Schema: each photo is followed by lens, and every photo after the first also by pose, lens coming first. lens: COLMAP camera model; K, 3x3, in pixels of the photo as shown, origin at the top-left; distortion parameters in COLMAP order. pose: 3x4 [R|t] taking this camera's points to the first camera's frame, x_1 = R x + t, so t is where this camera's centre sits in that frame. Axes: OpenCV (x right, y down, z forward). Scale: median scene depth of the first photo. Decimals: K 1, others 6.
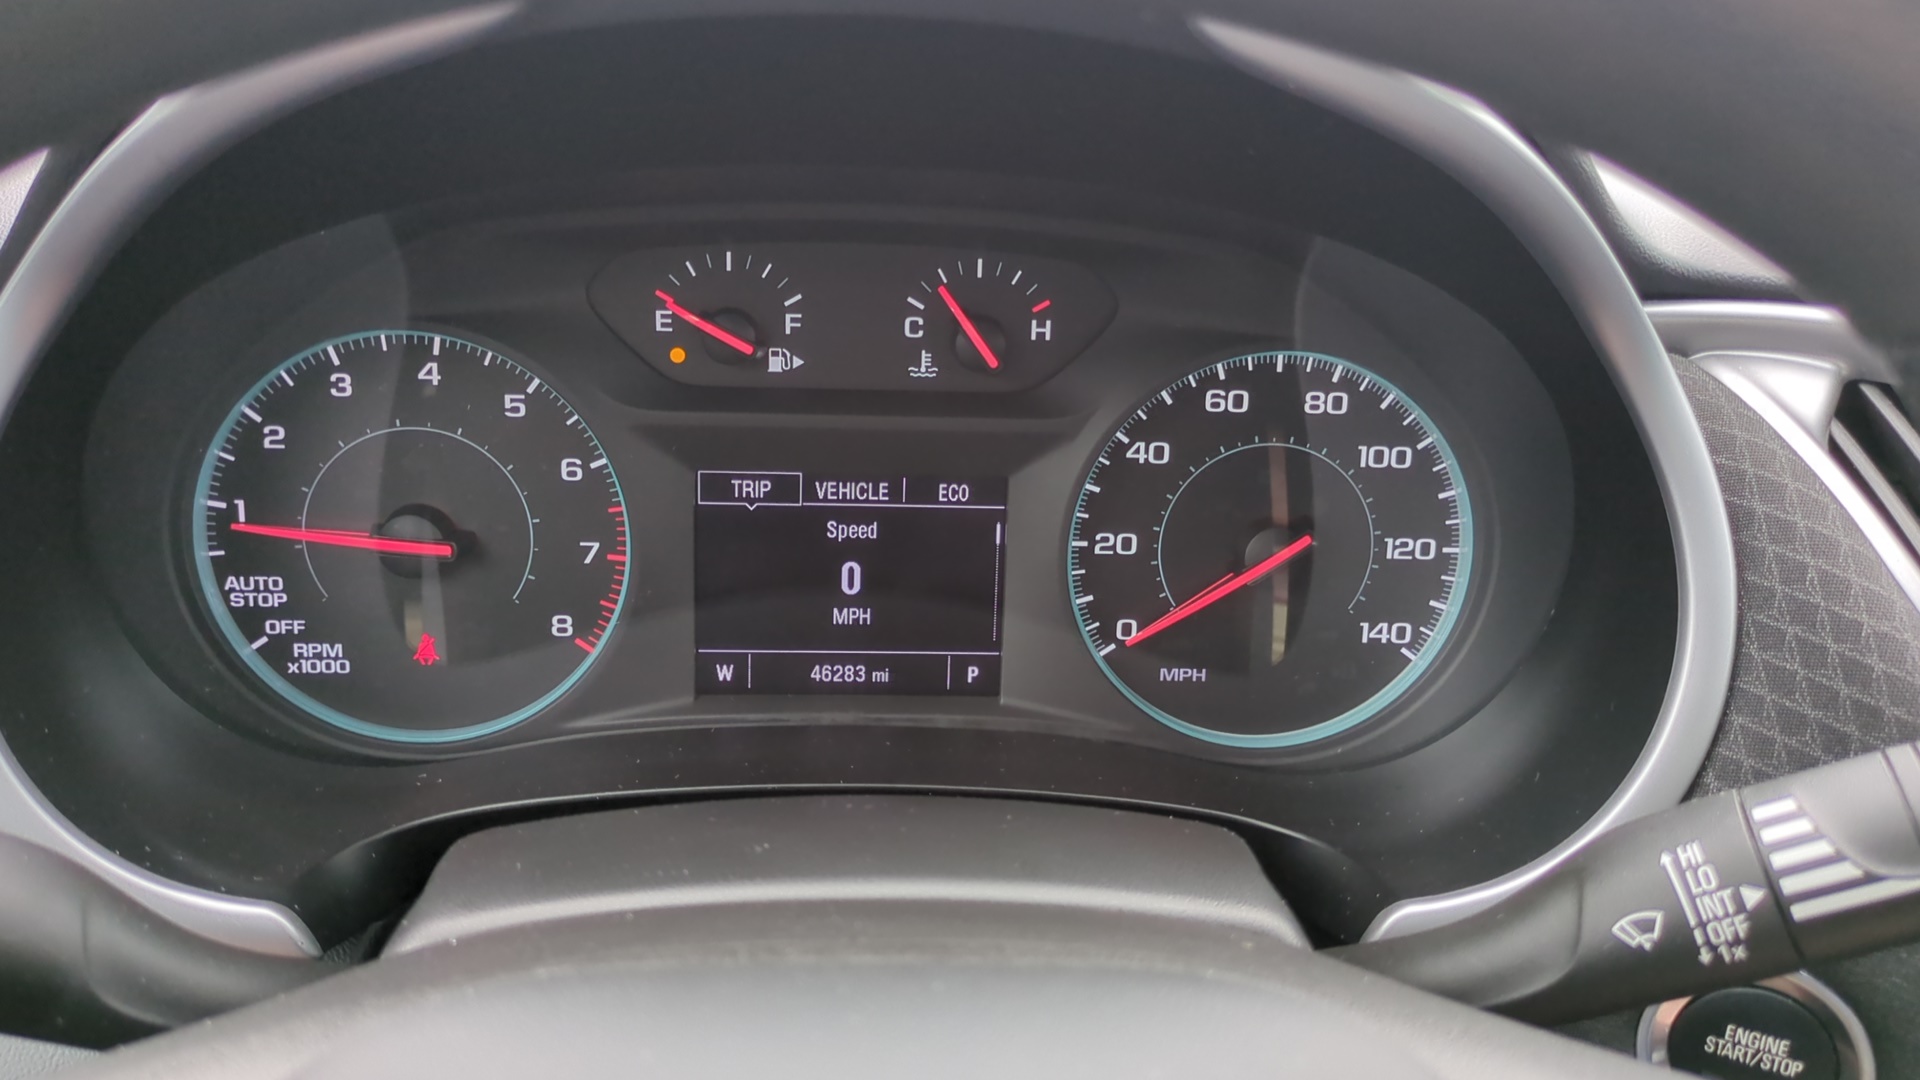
lens RADIAL K [[1586.2, 0, 971.0], [0, 1586.2, 522.5], [0, 0, 1]] dist [0.056262, -0.141072]
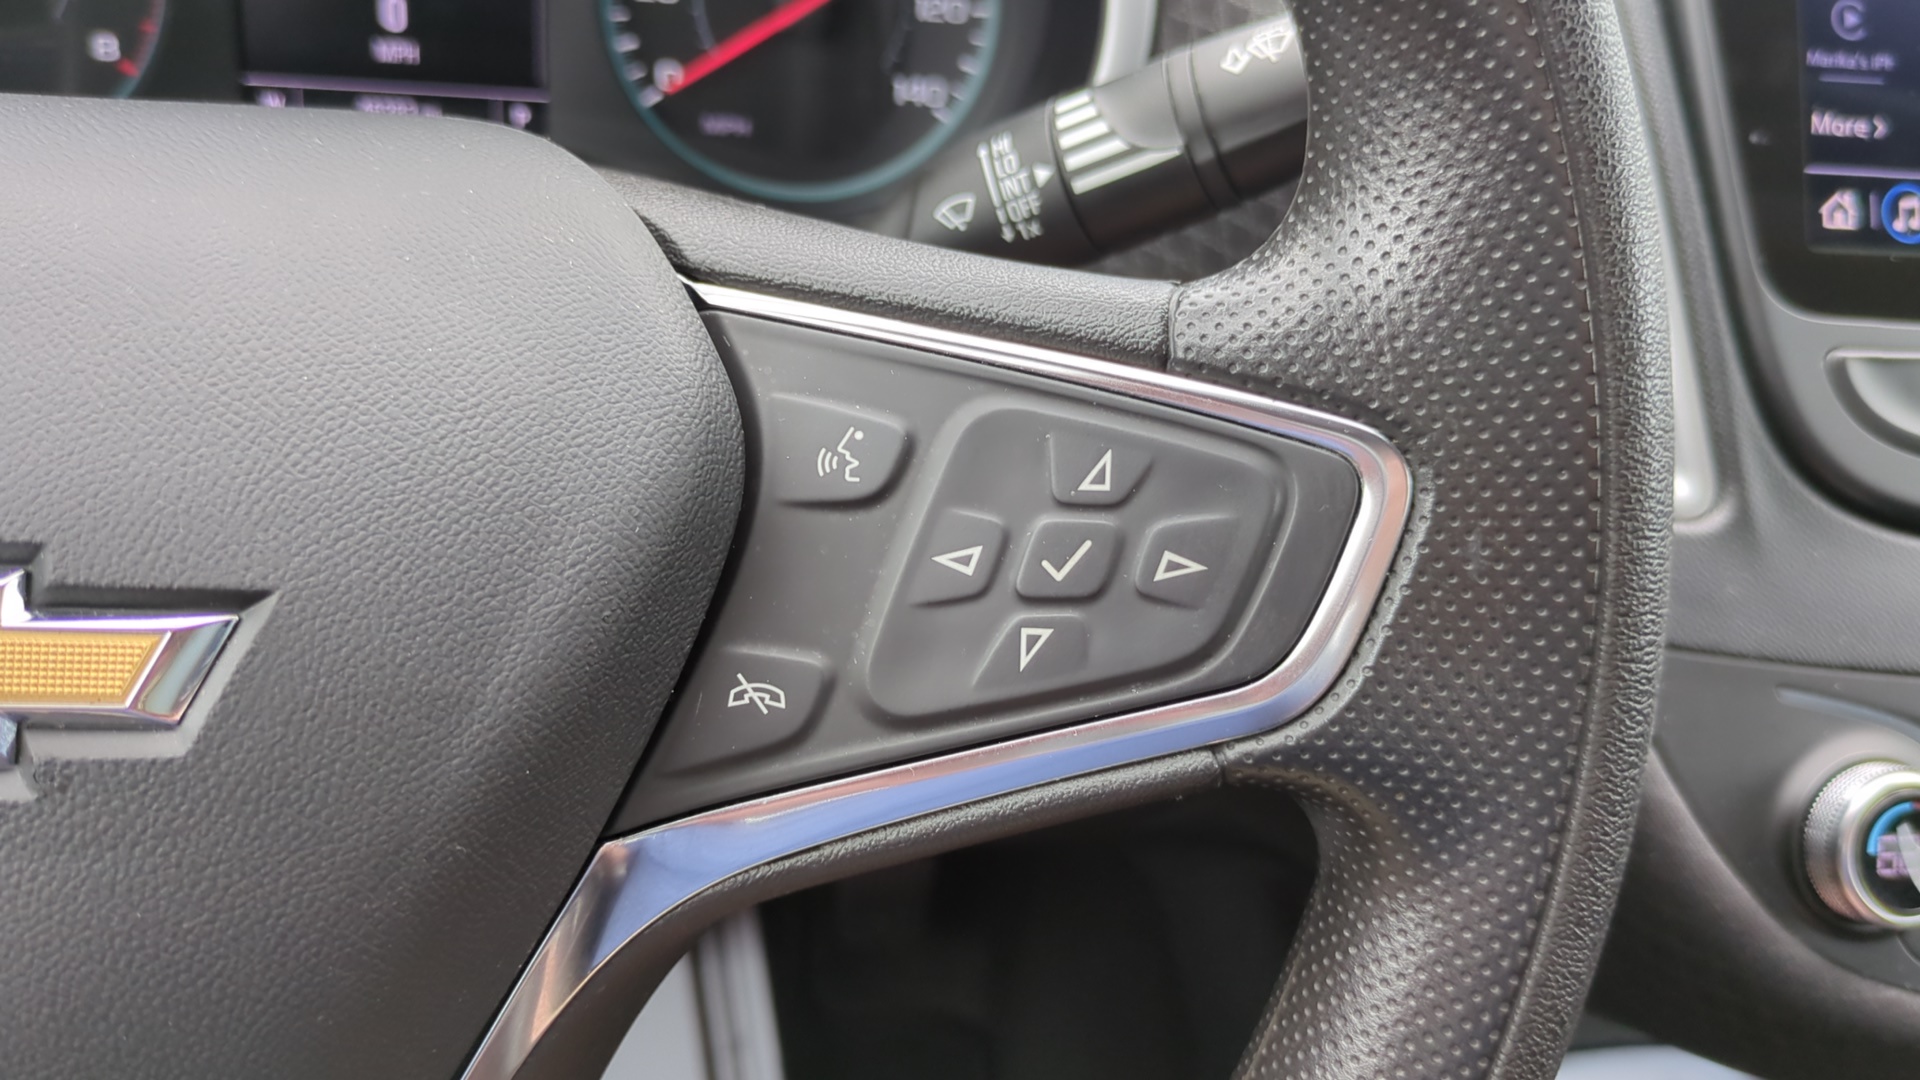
lens RADIAL K [[1586.2, 0, 971.0], [0, 1586.2, 522.5], [0, 0, 1]] dist [0.056262, -0.141072]
pose [[0.996777, 0.012806, 0.079200, 0.347638], [-0.025579, 0.986388, 0.162431, 0.292180], [-0.076041, -0.163933, 0.983536, -0.151523]]
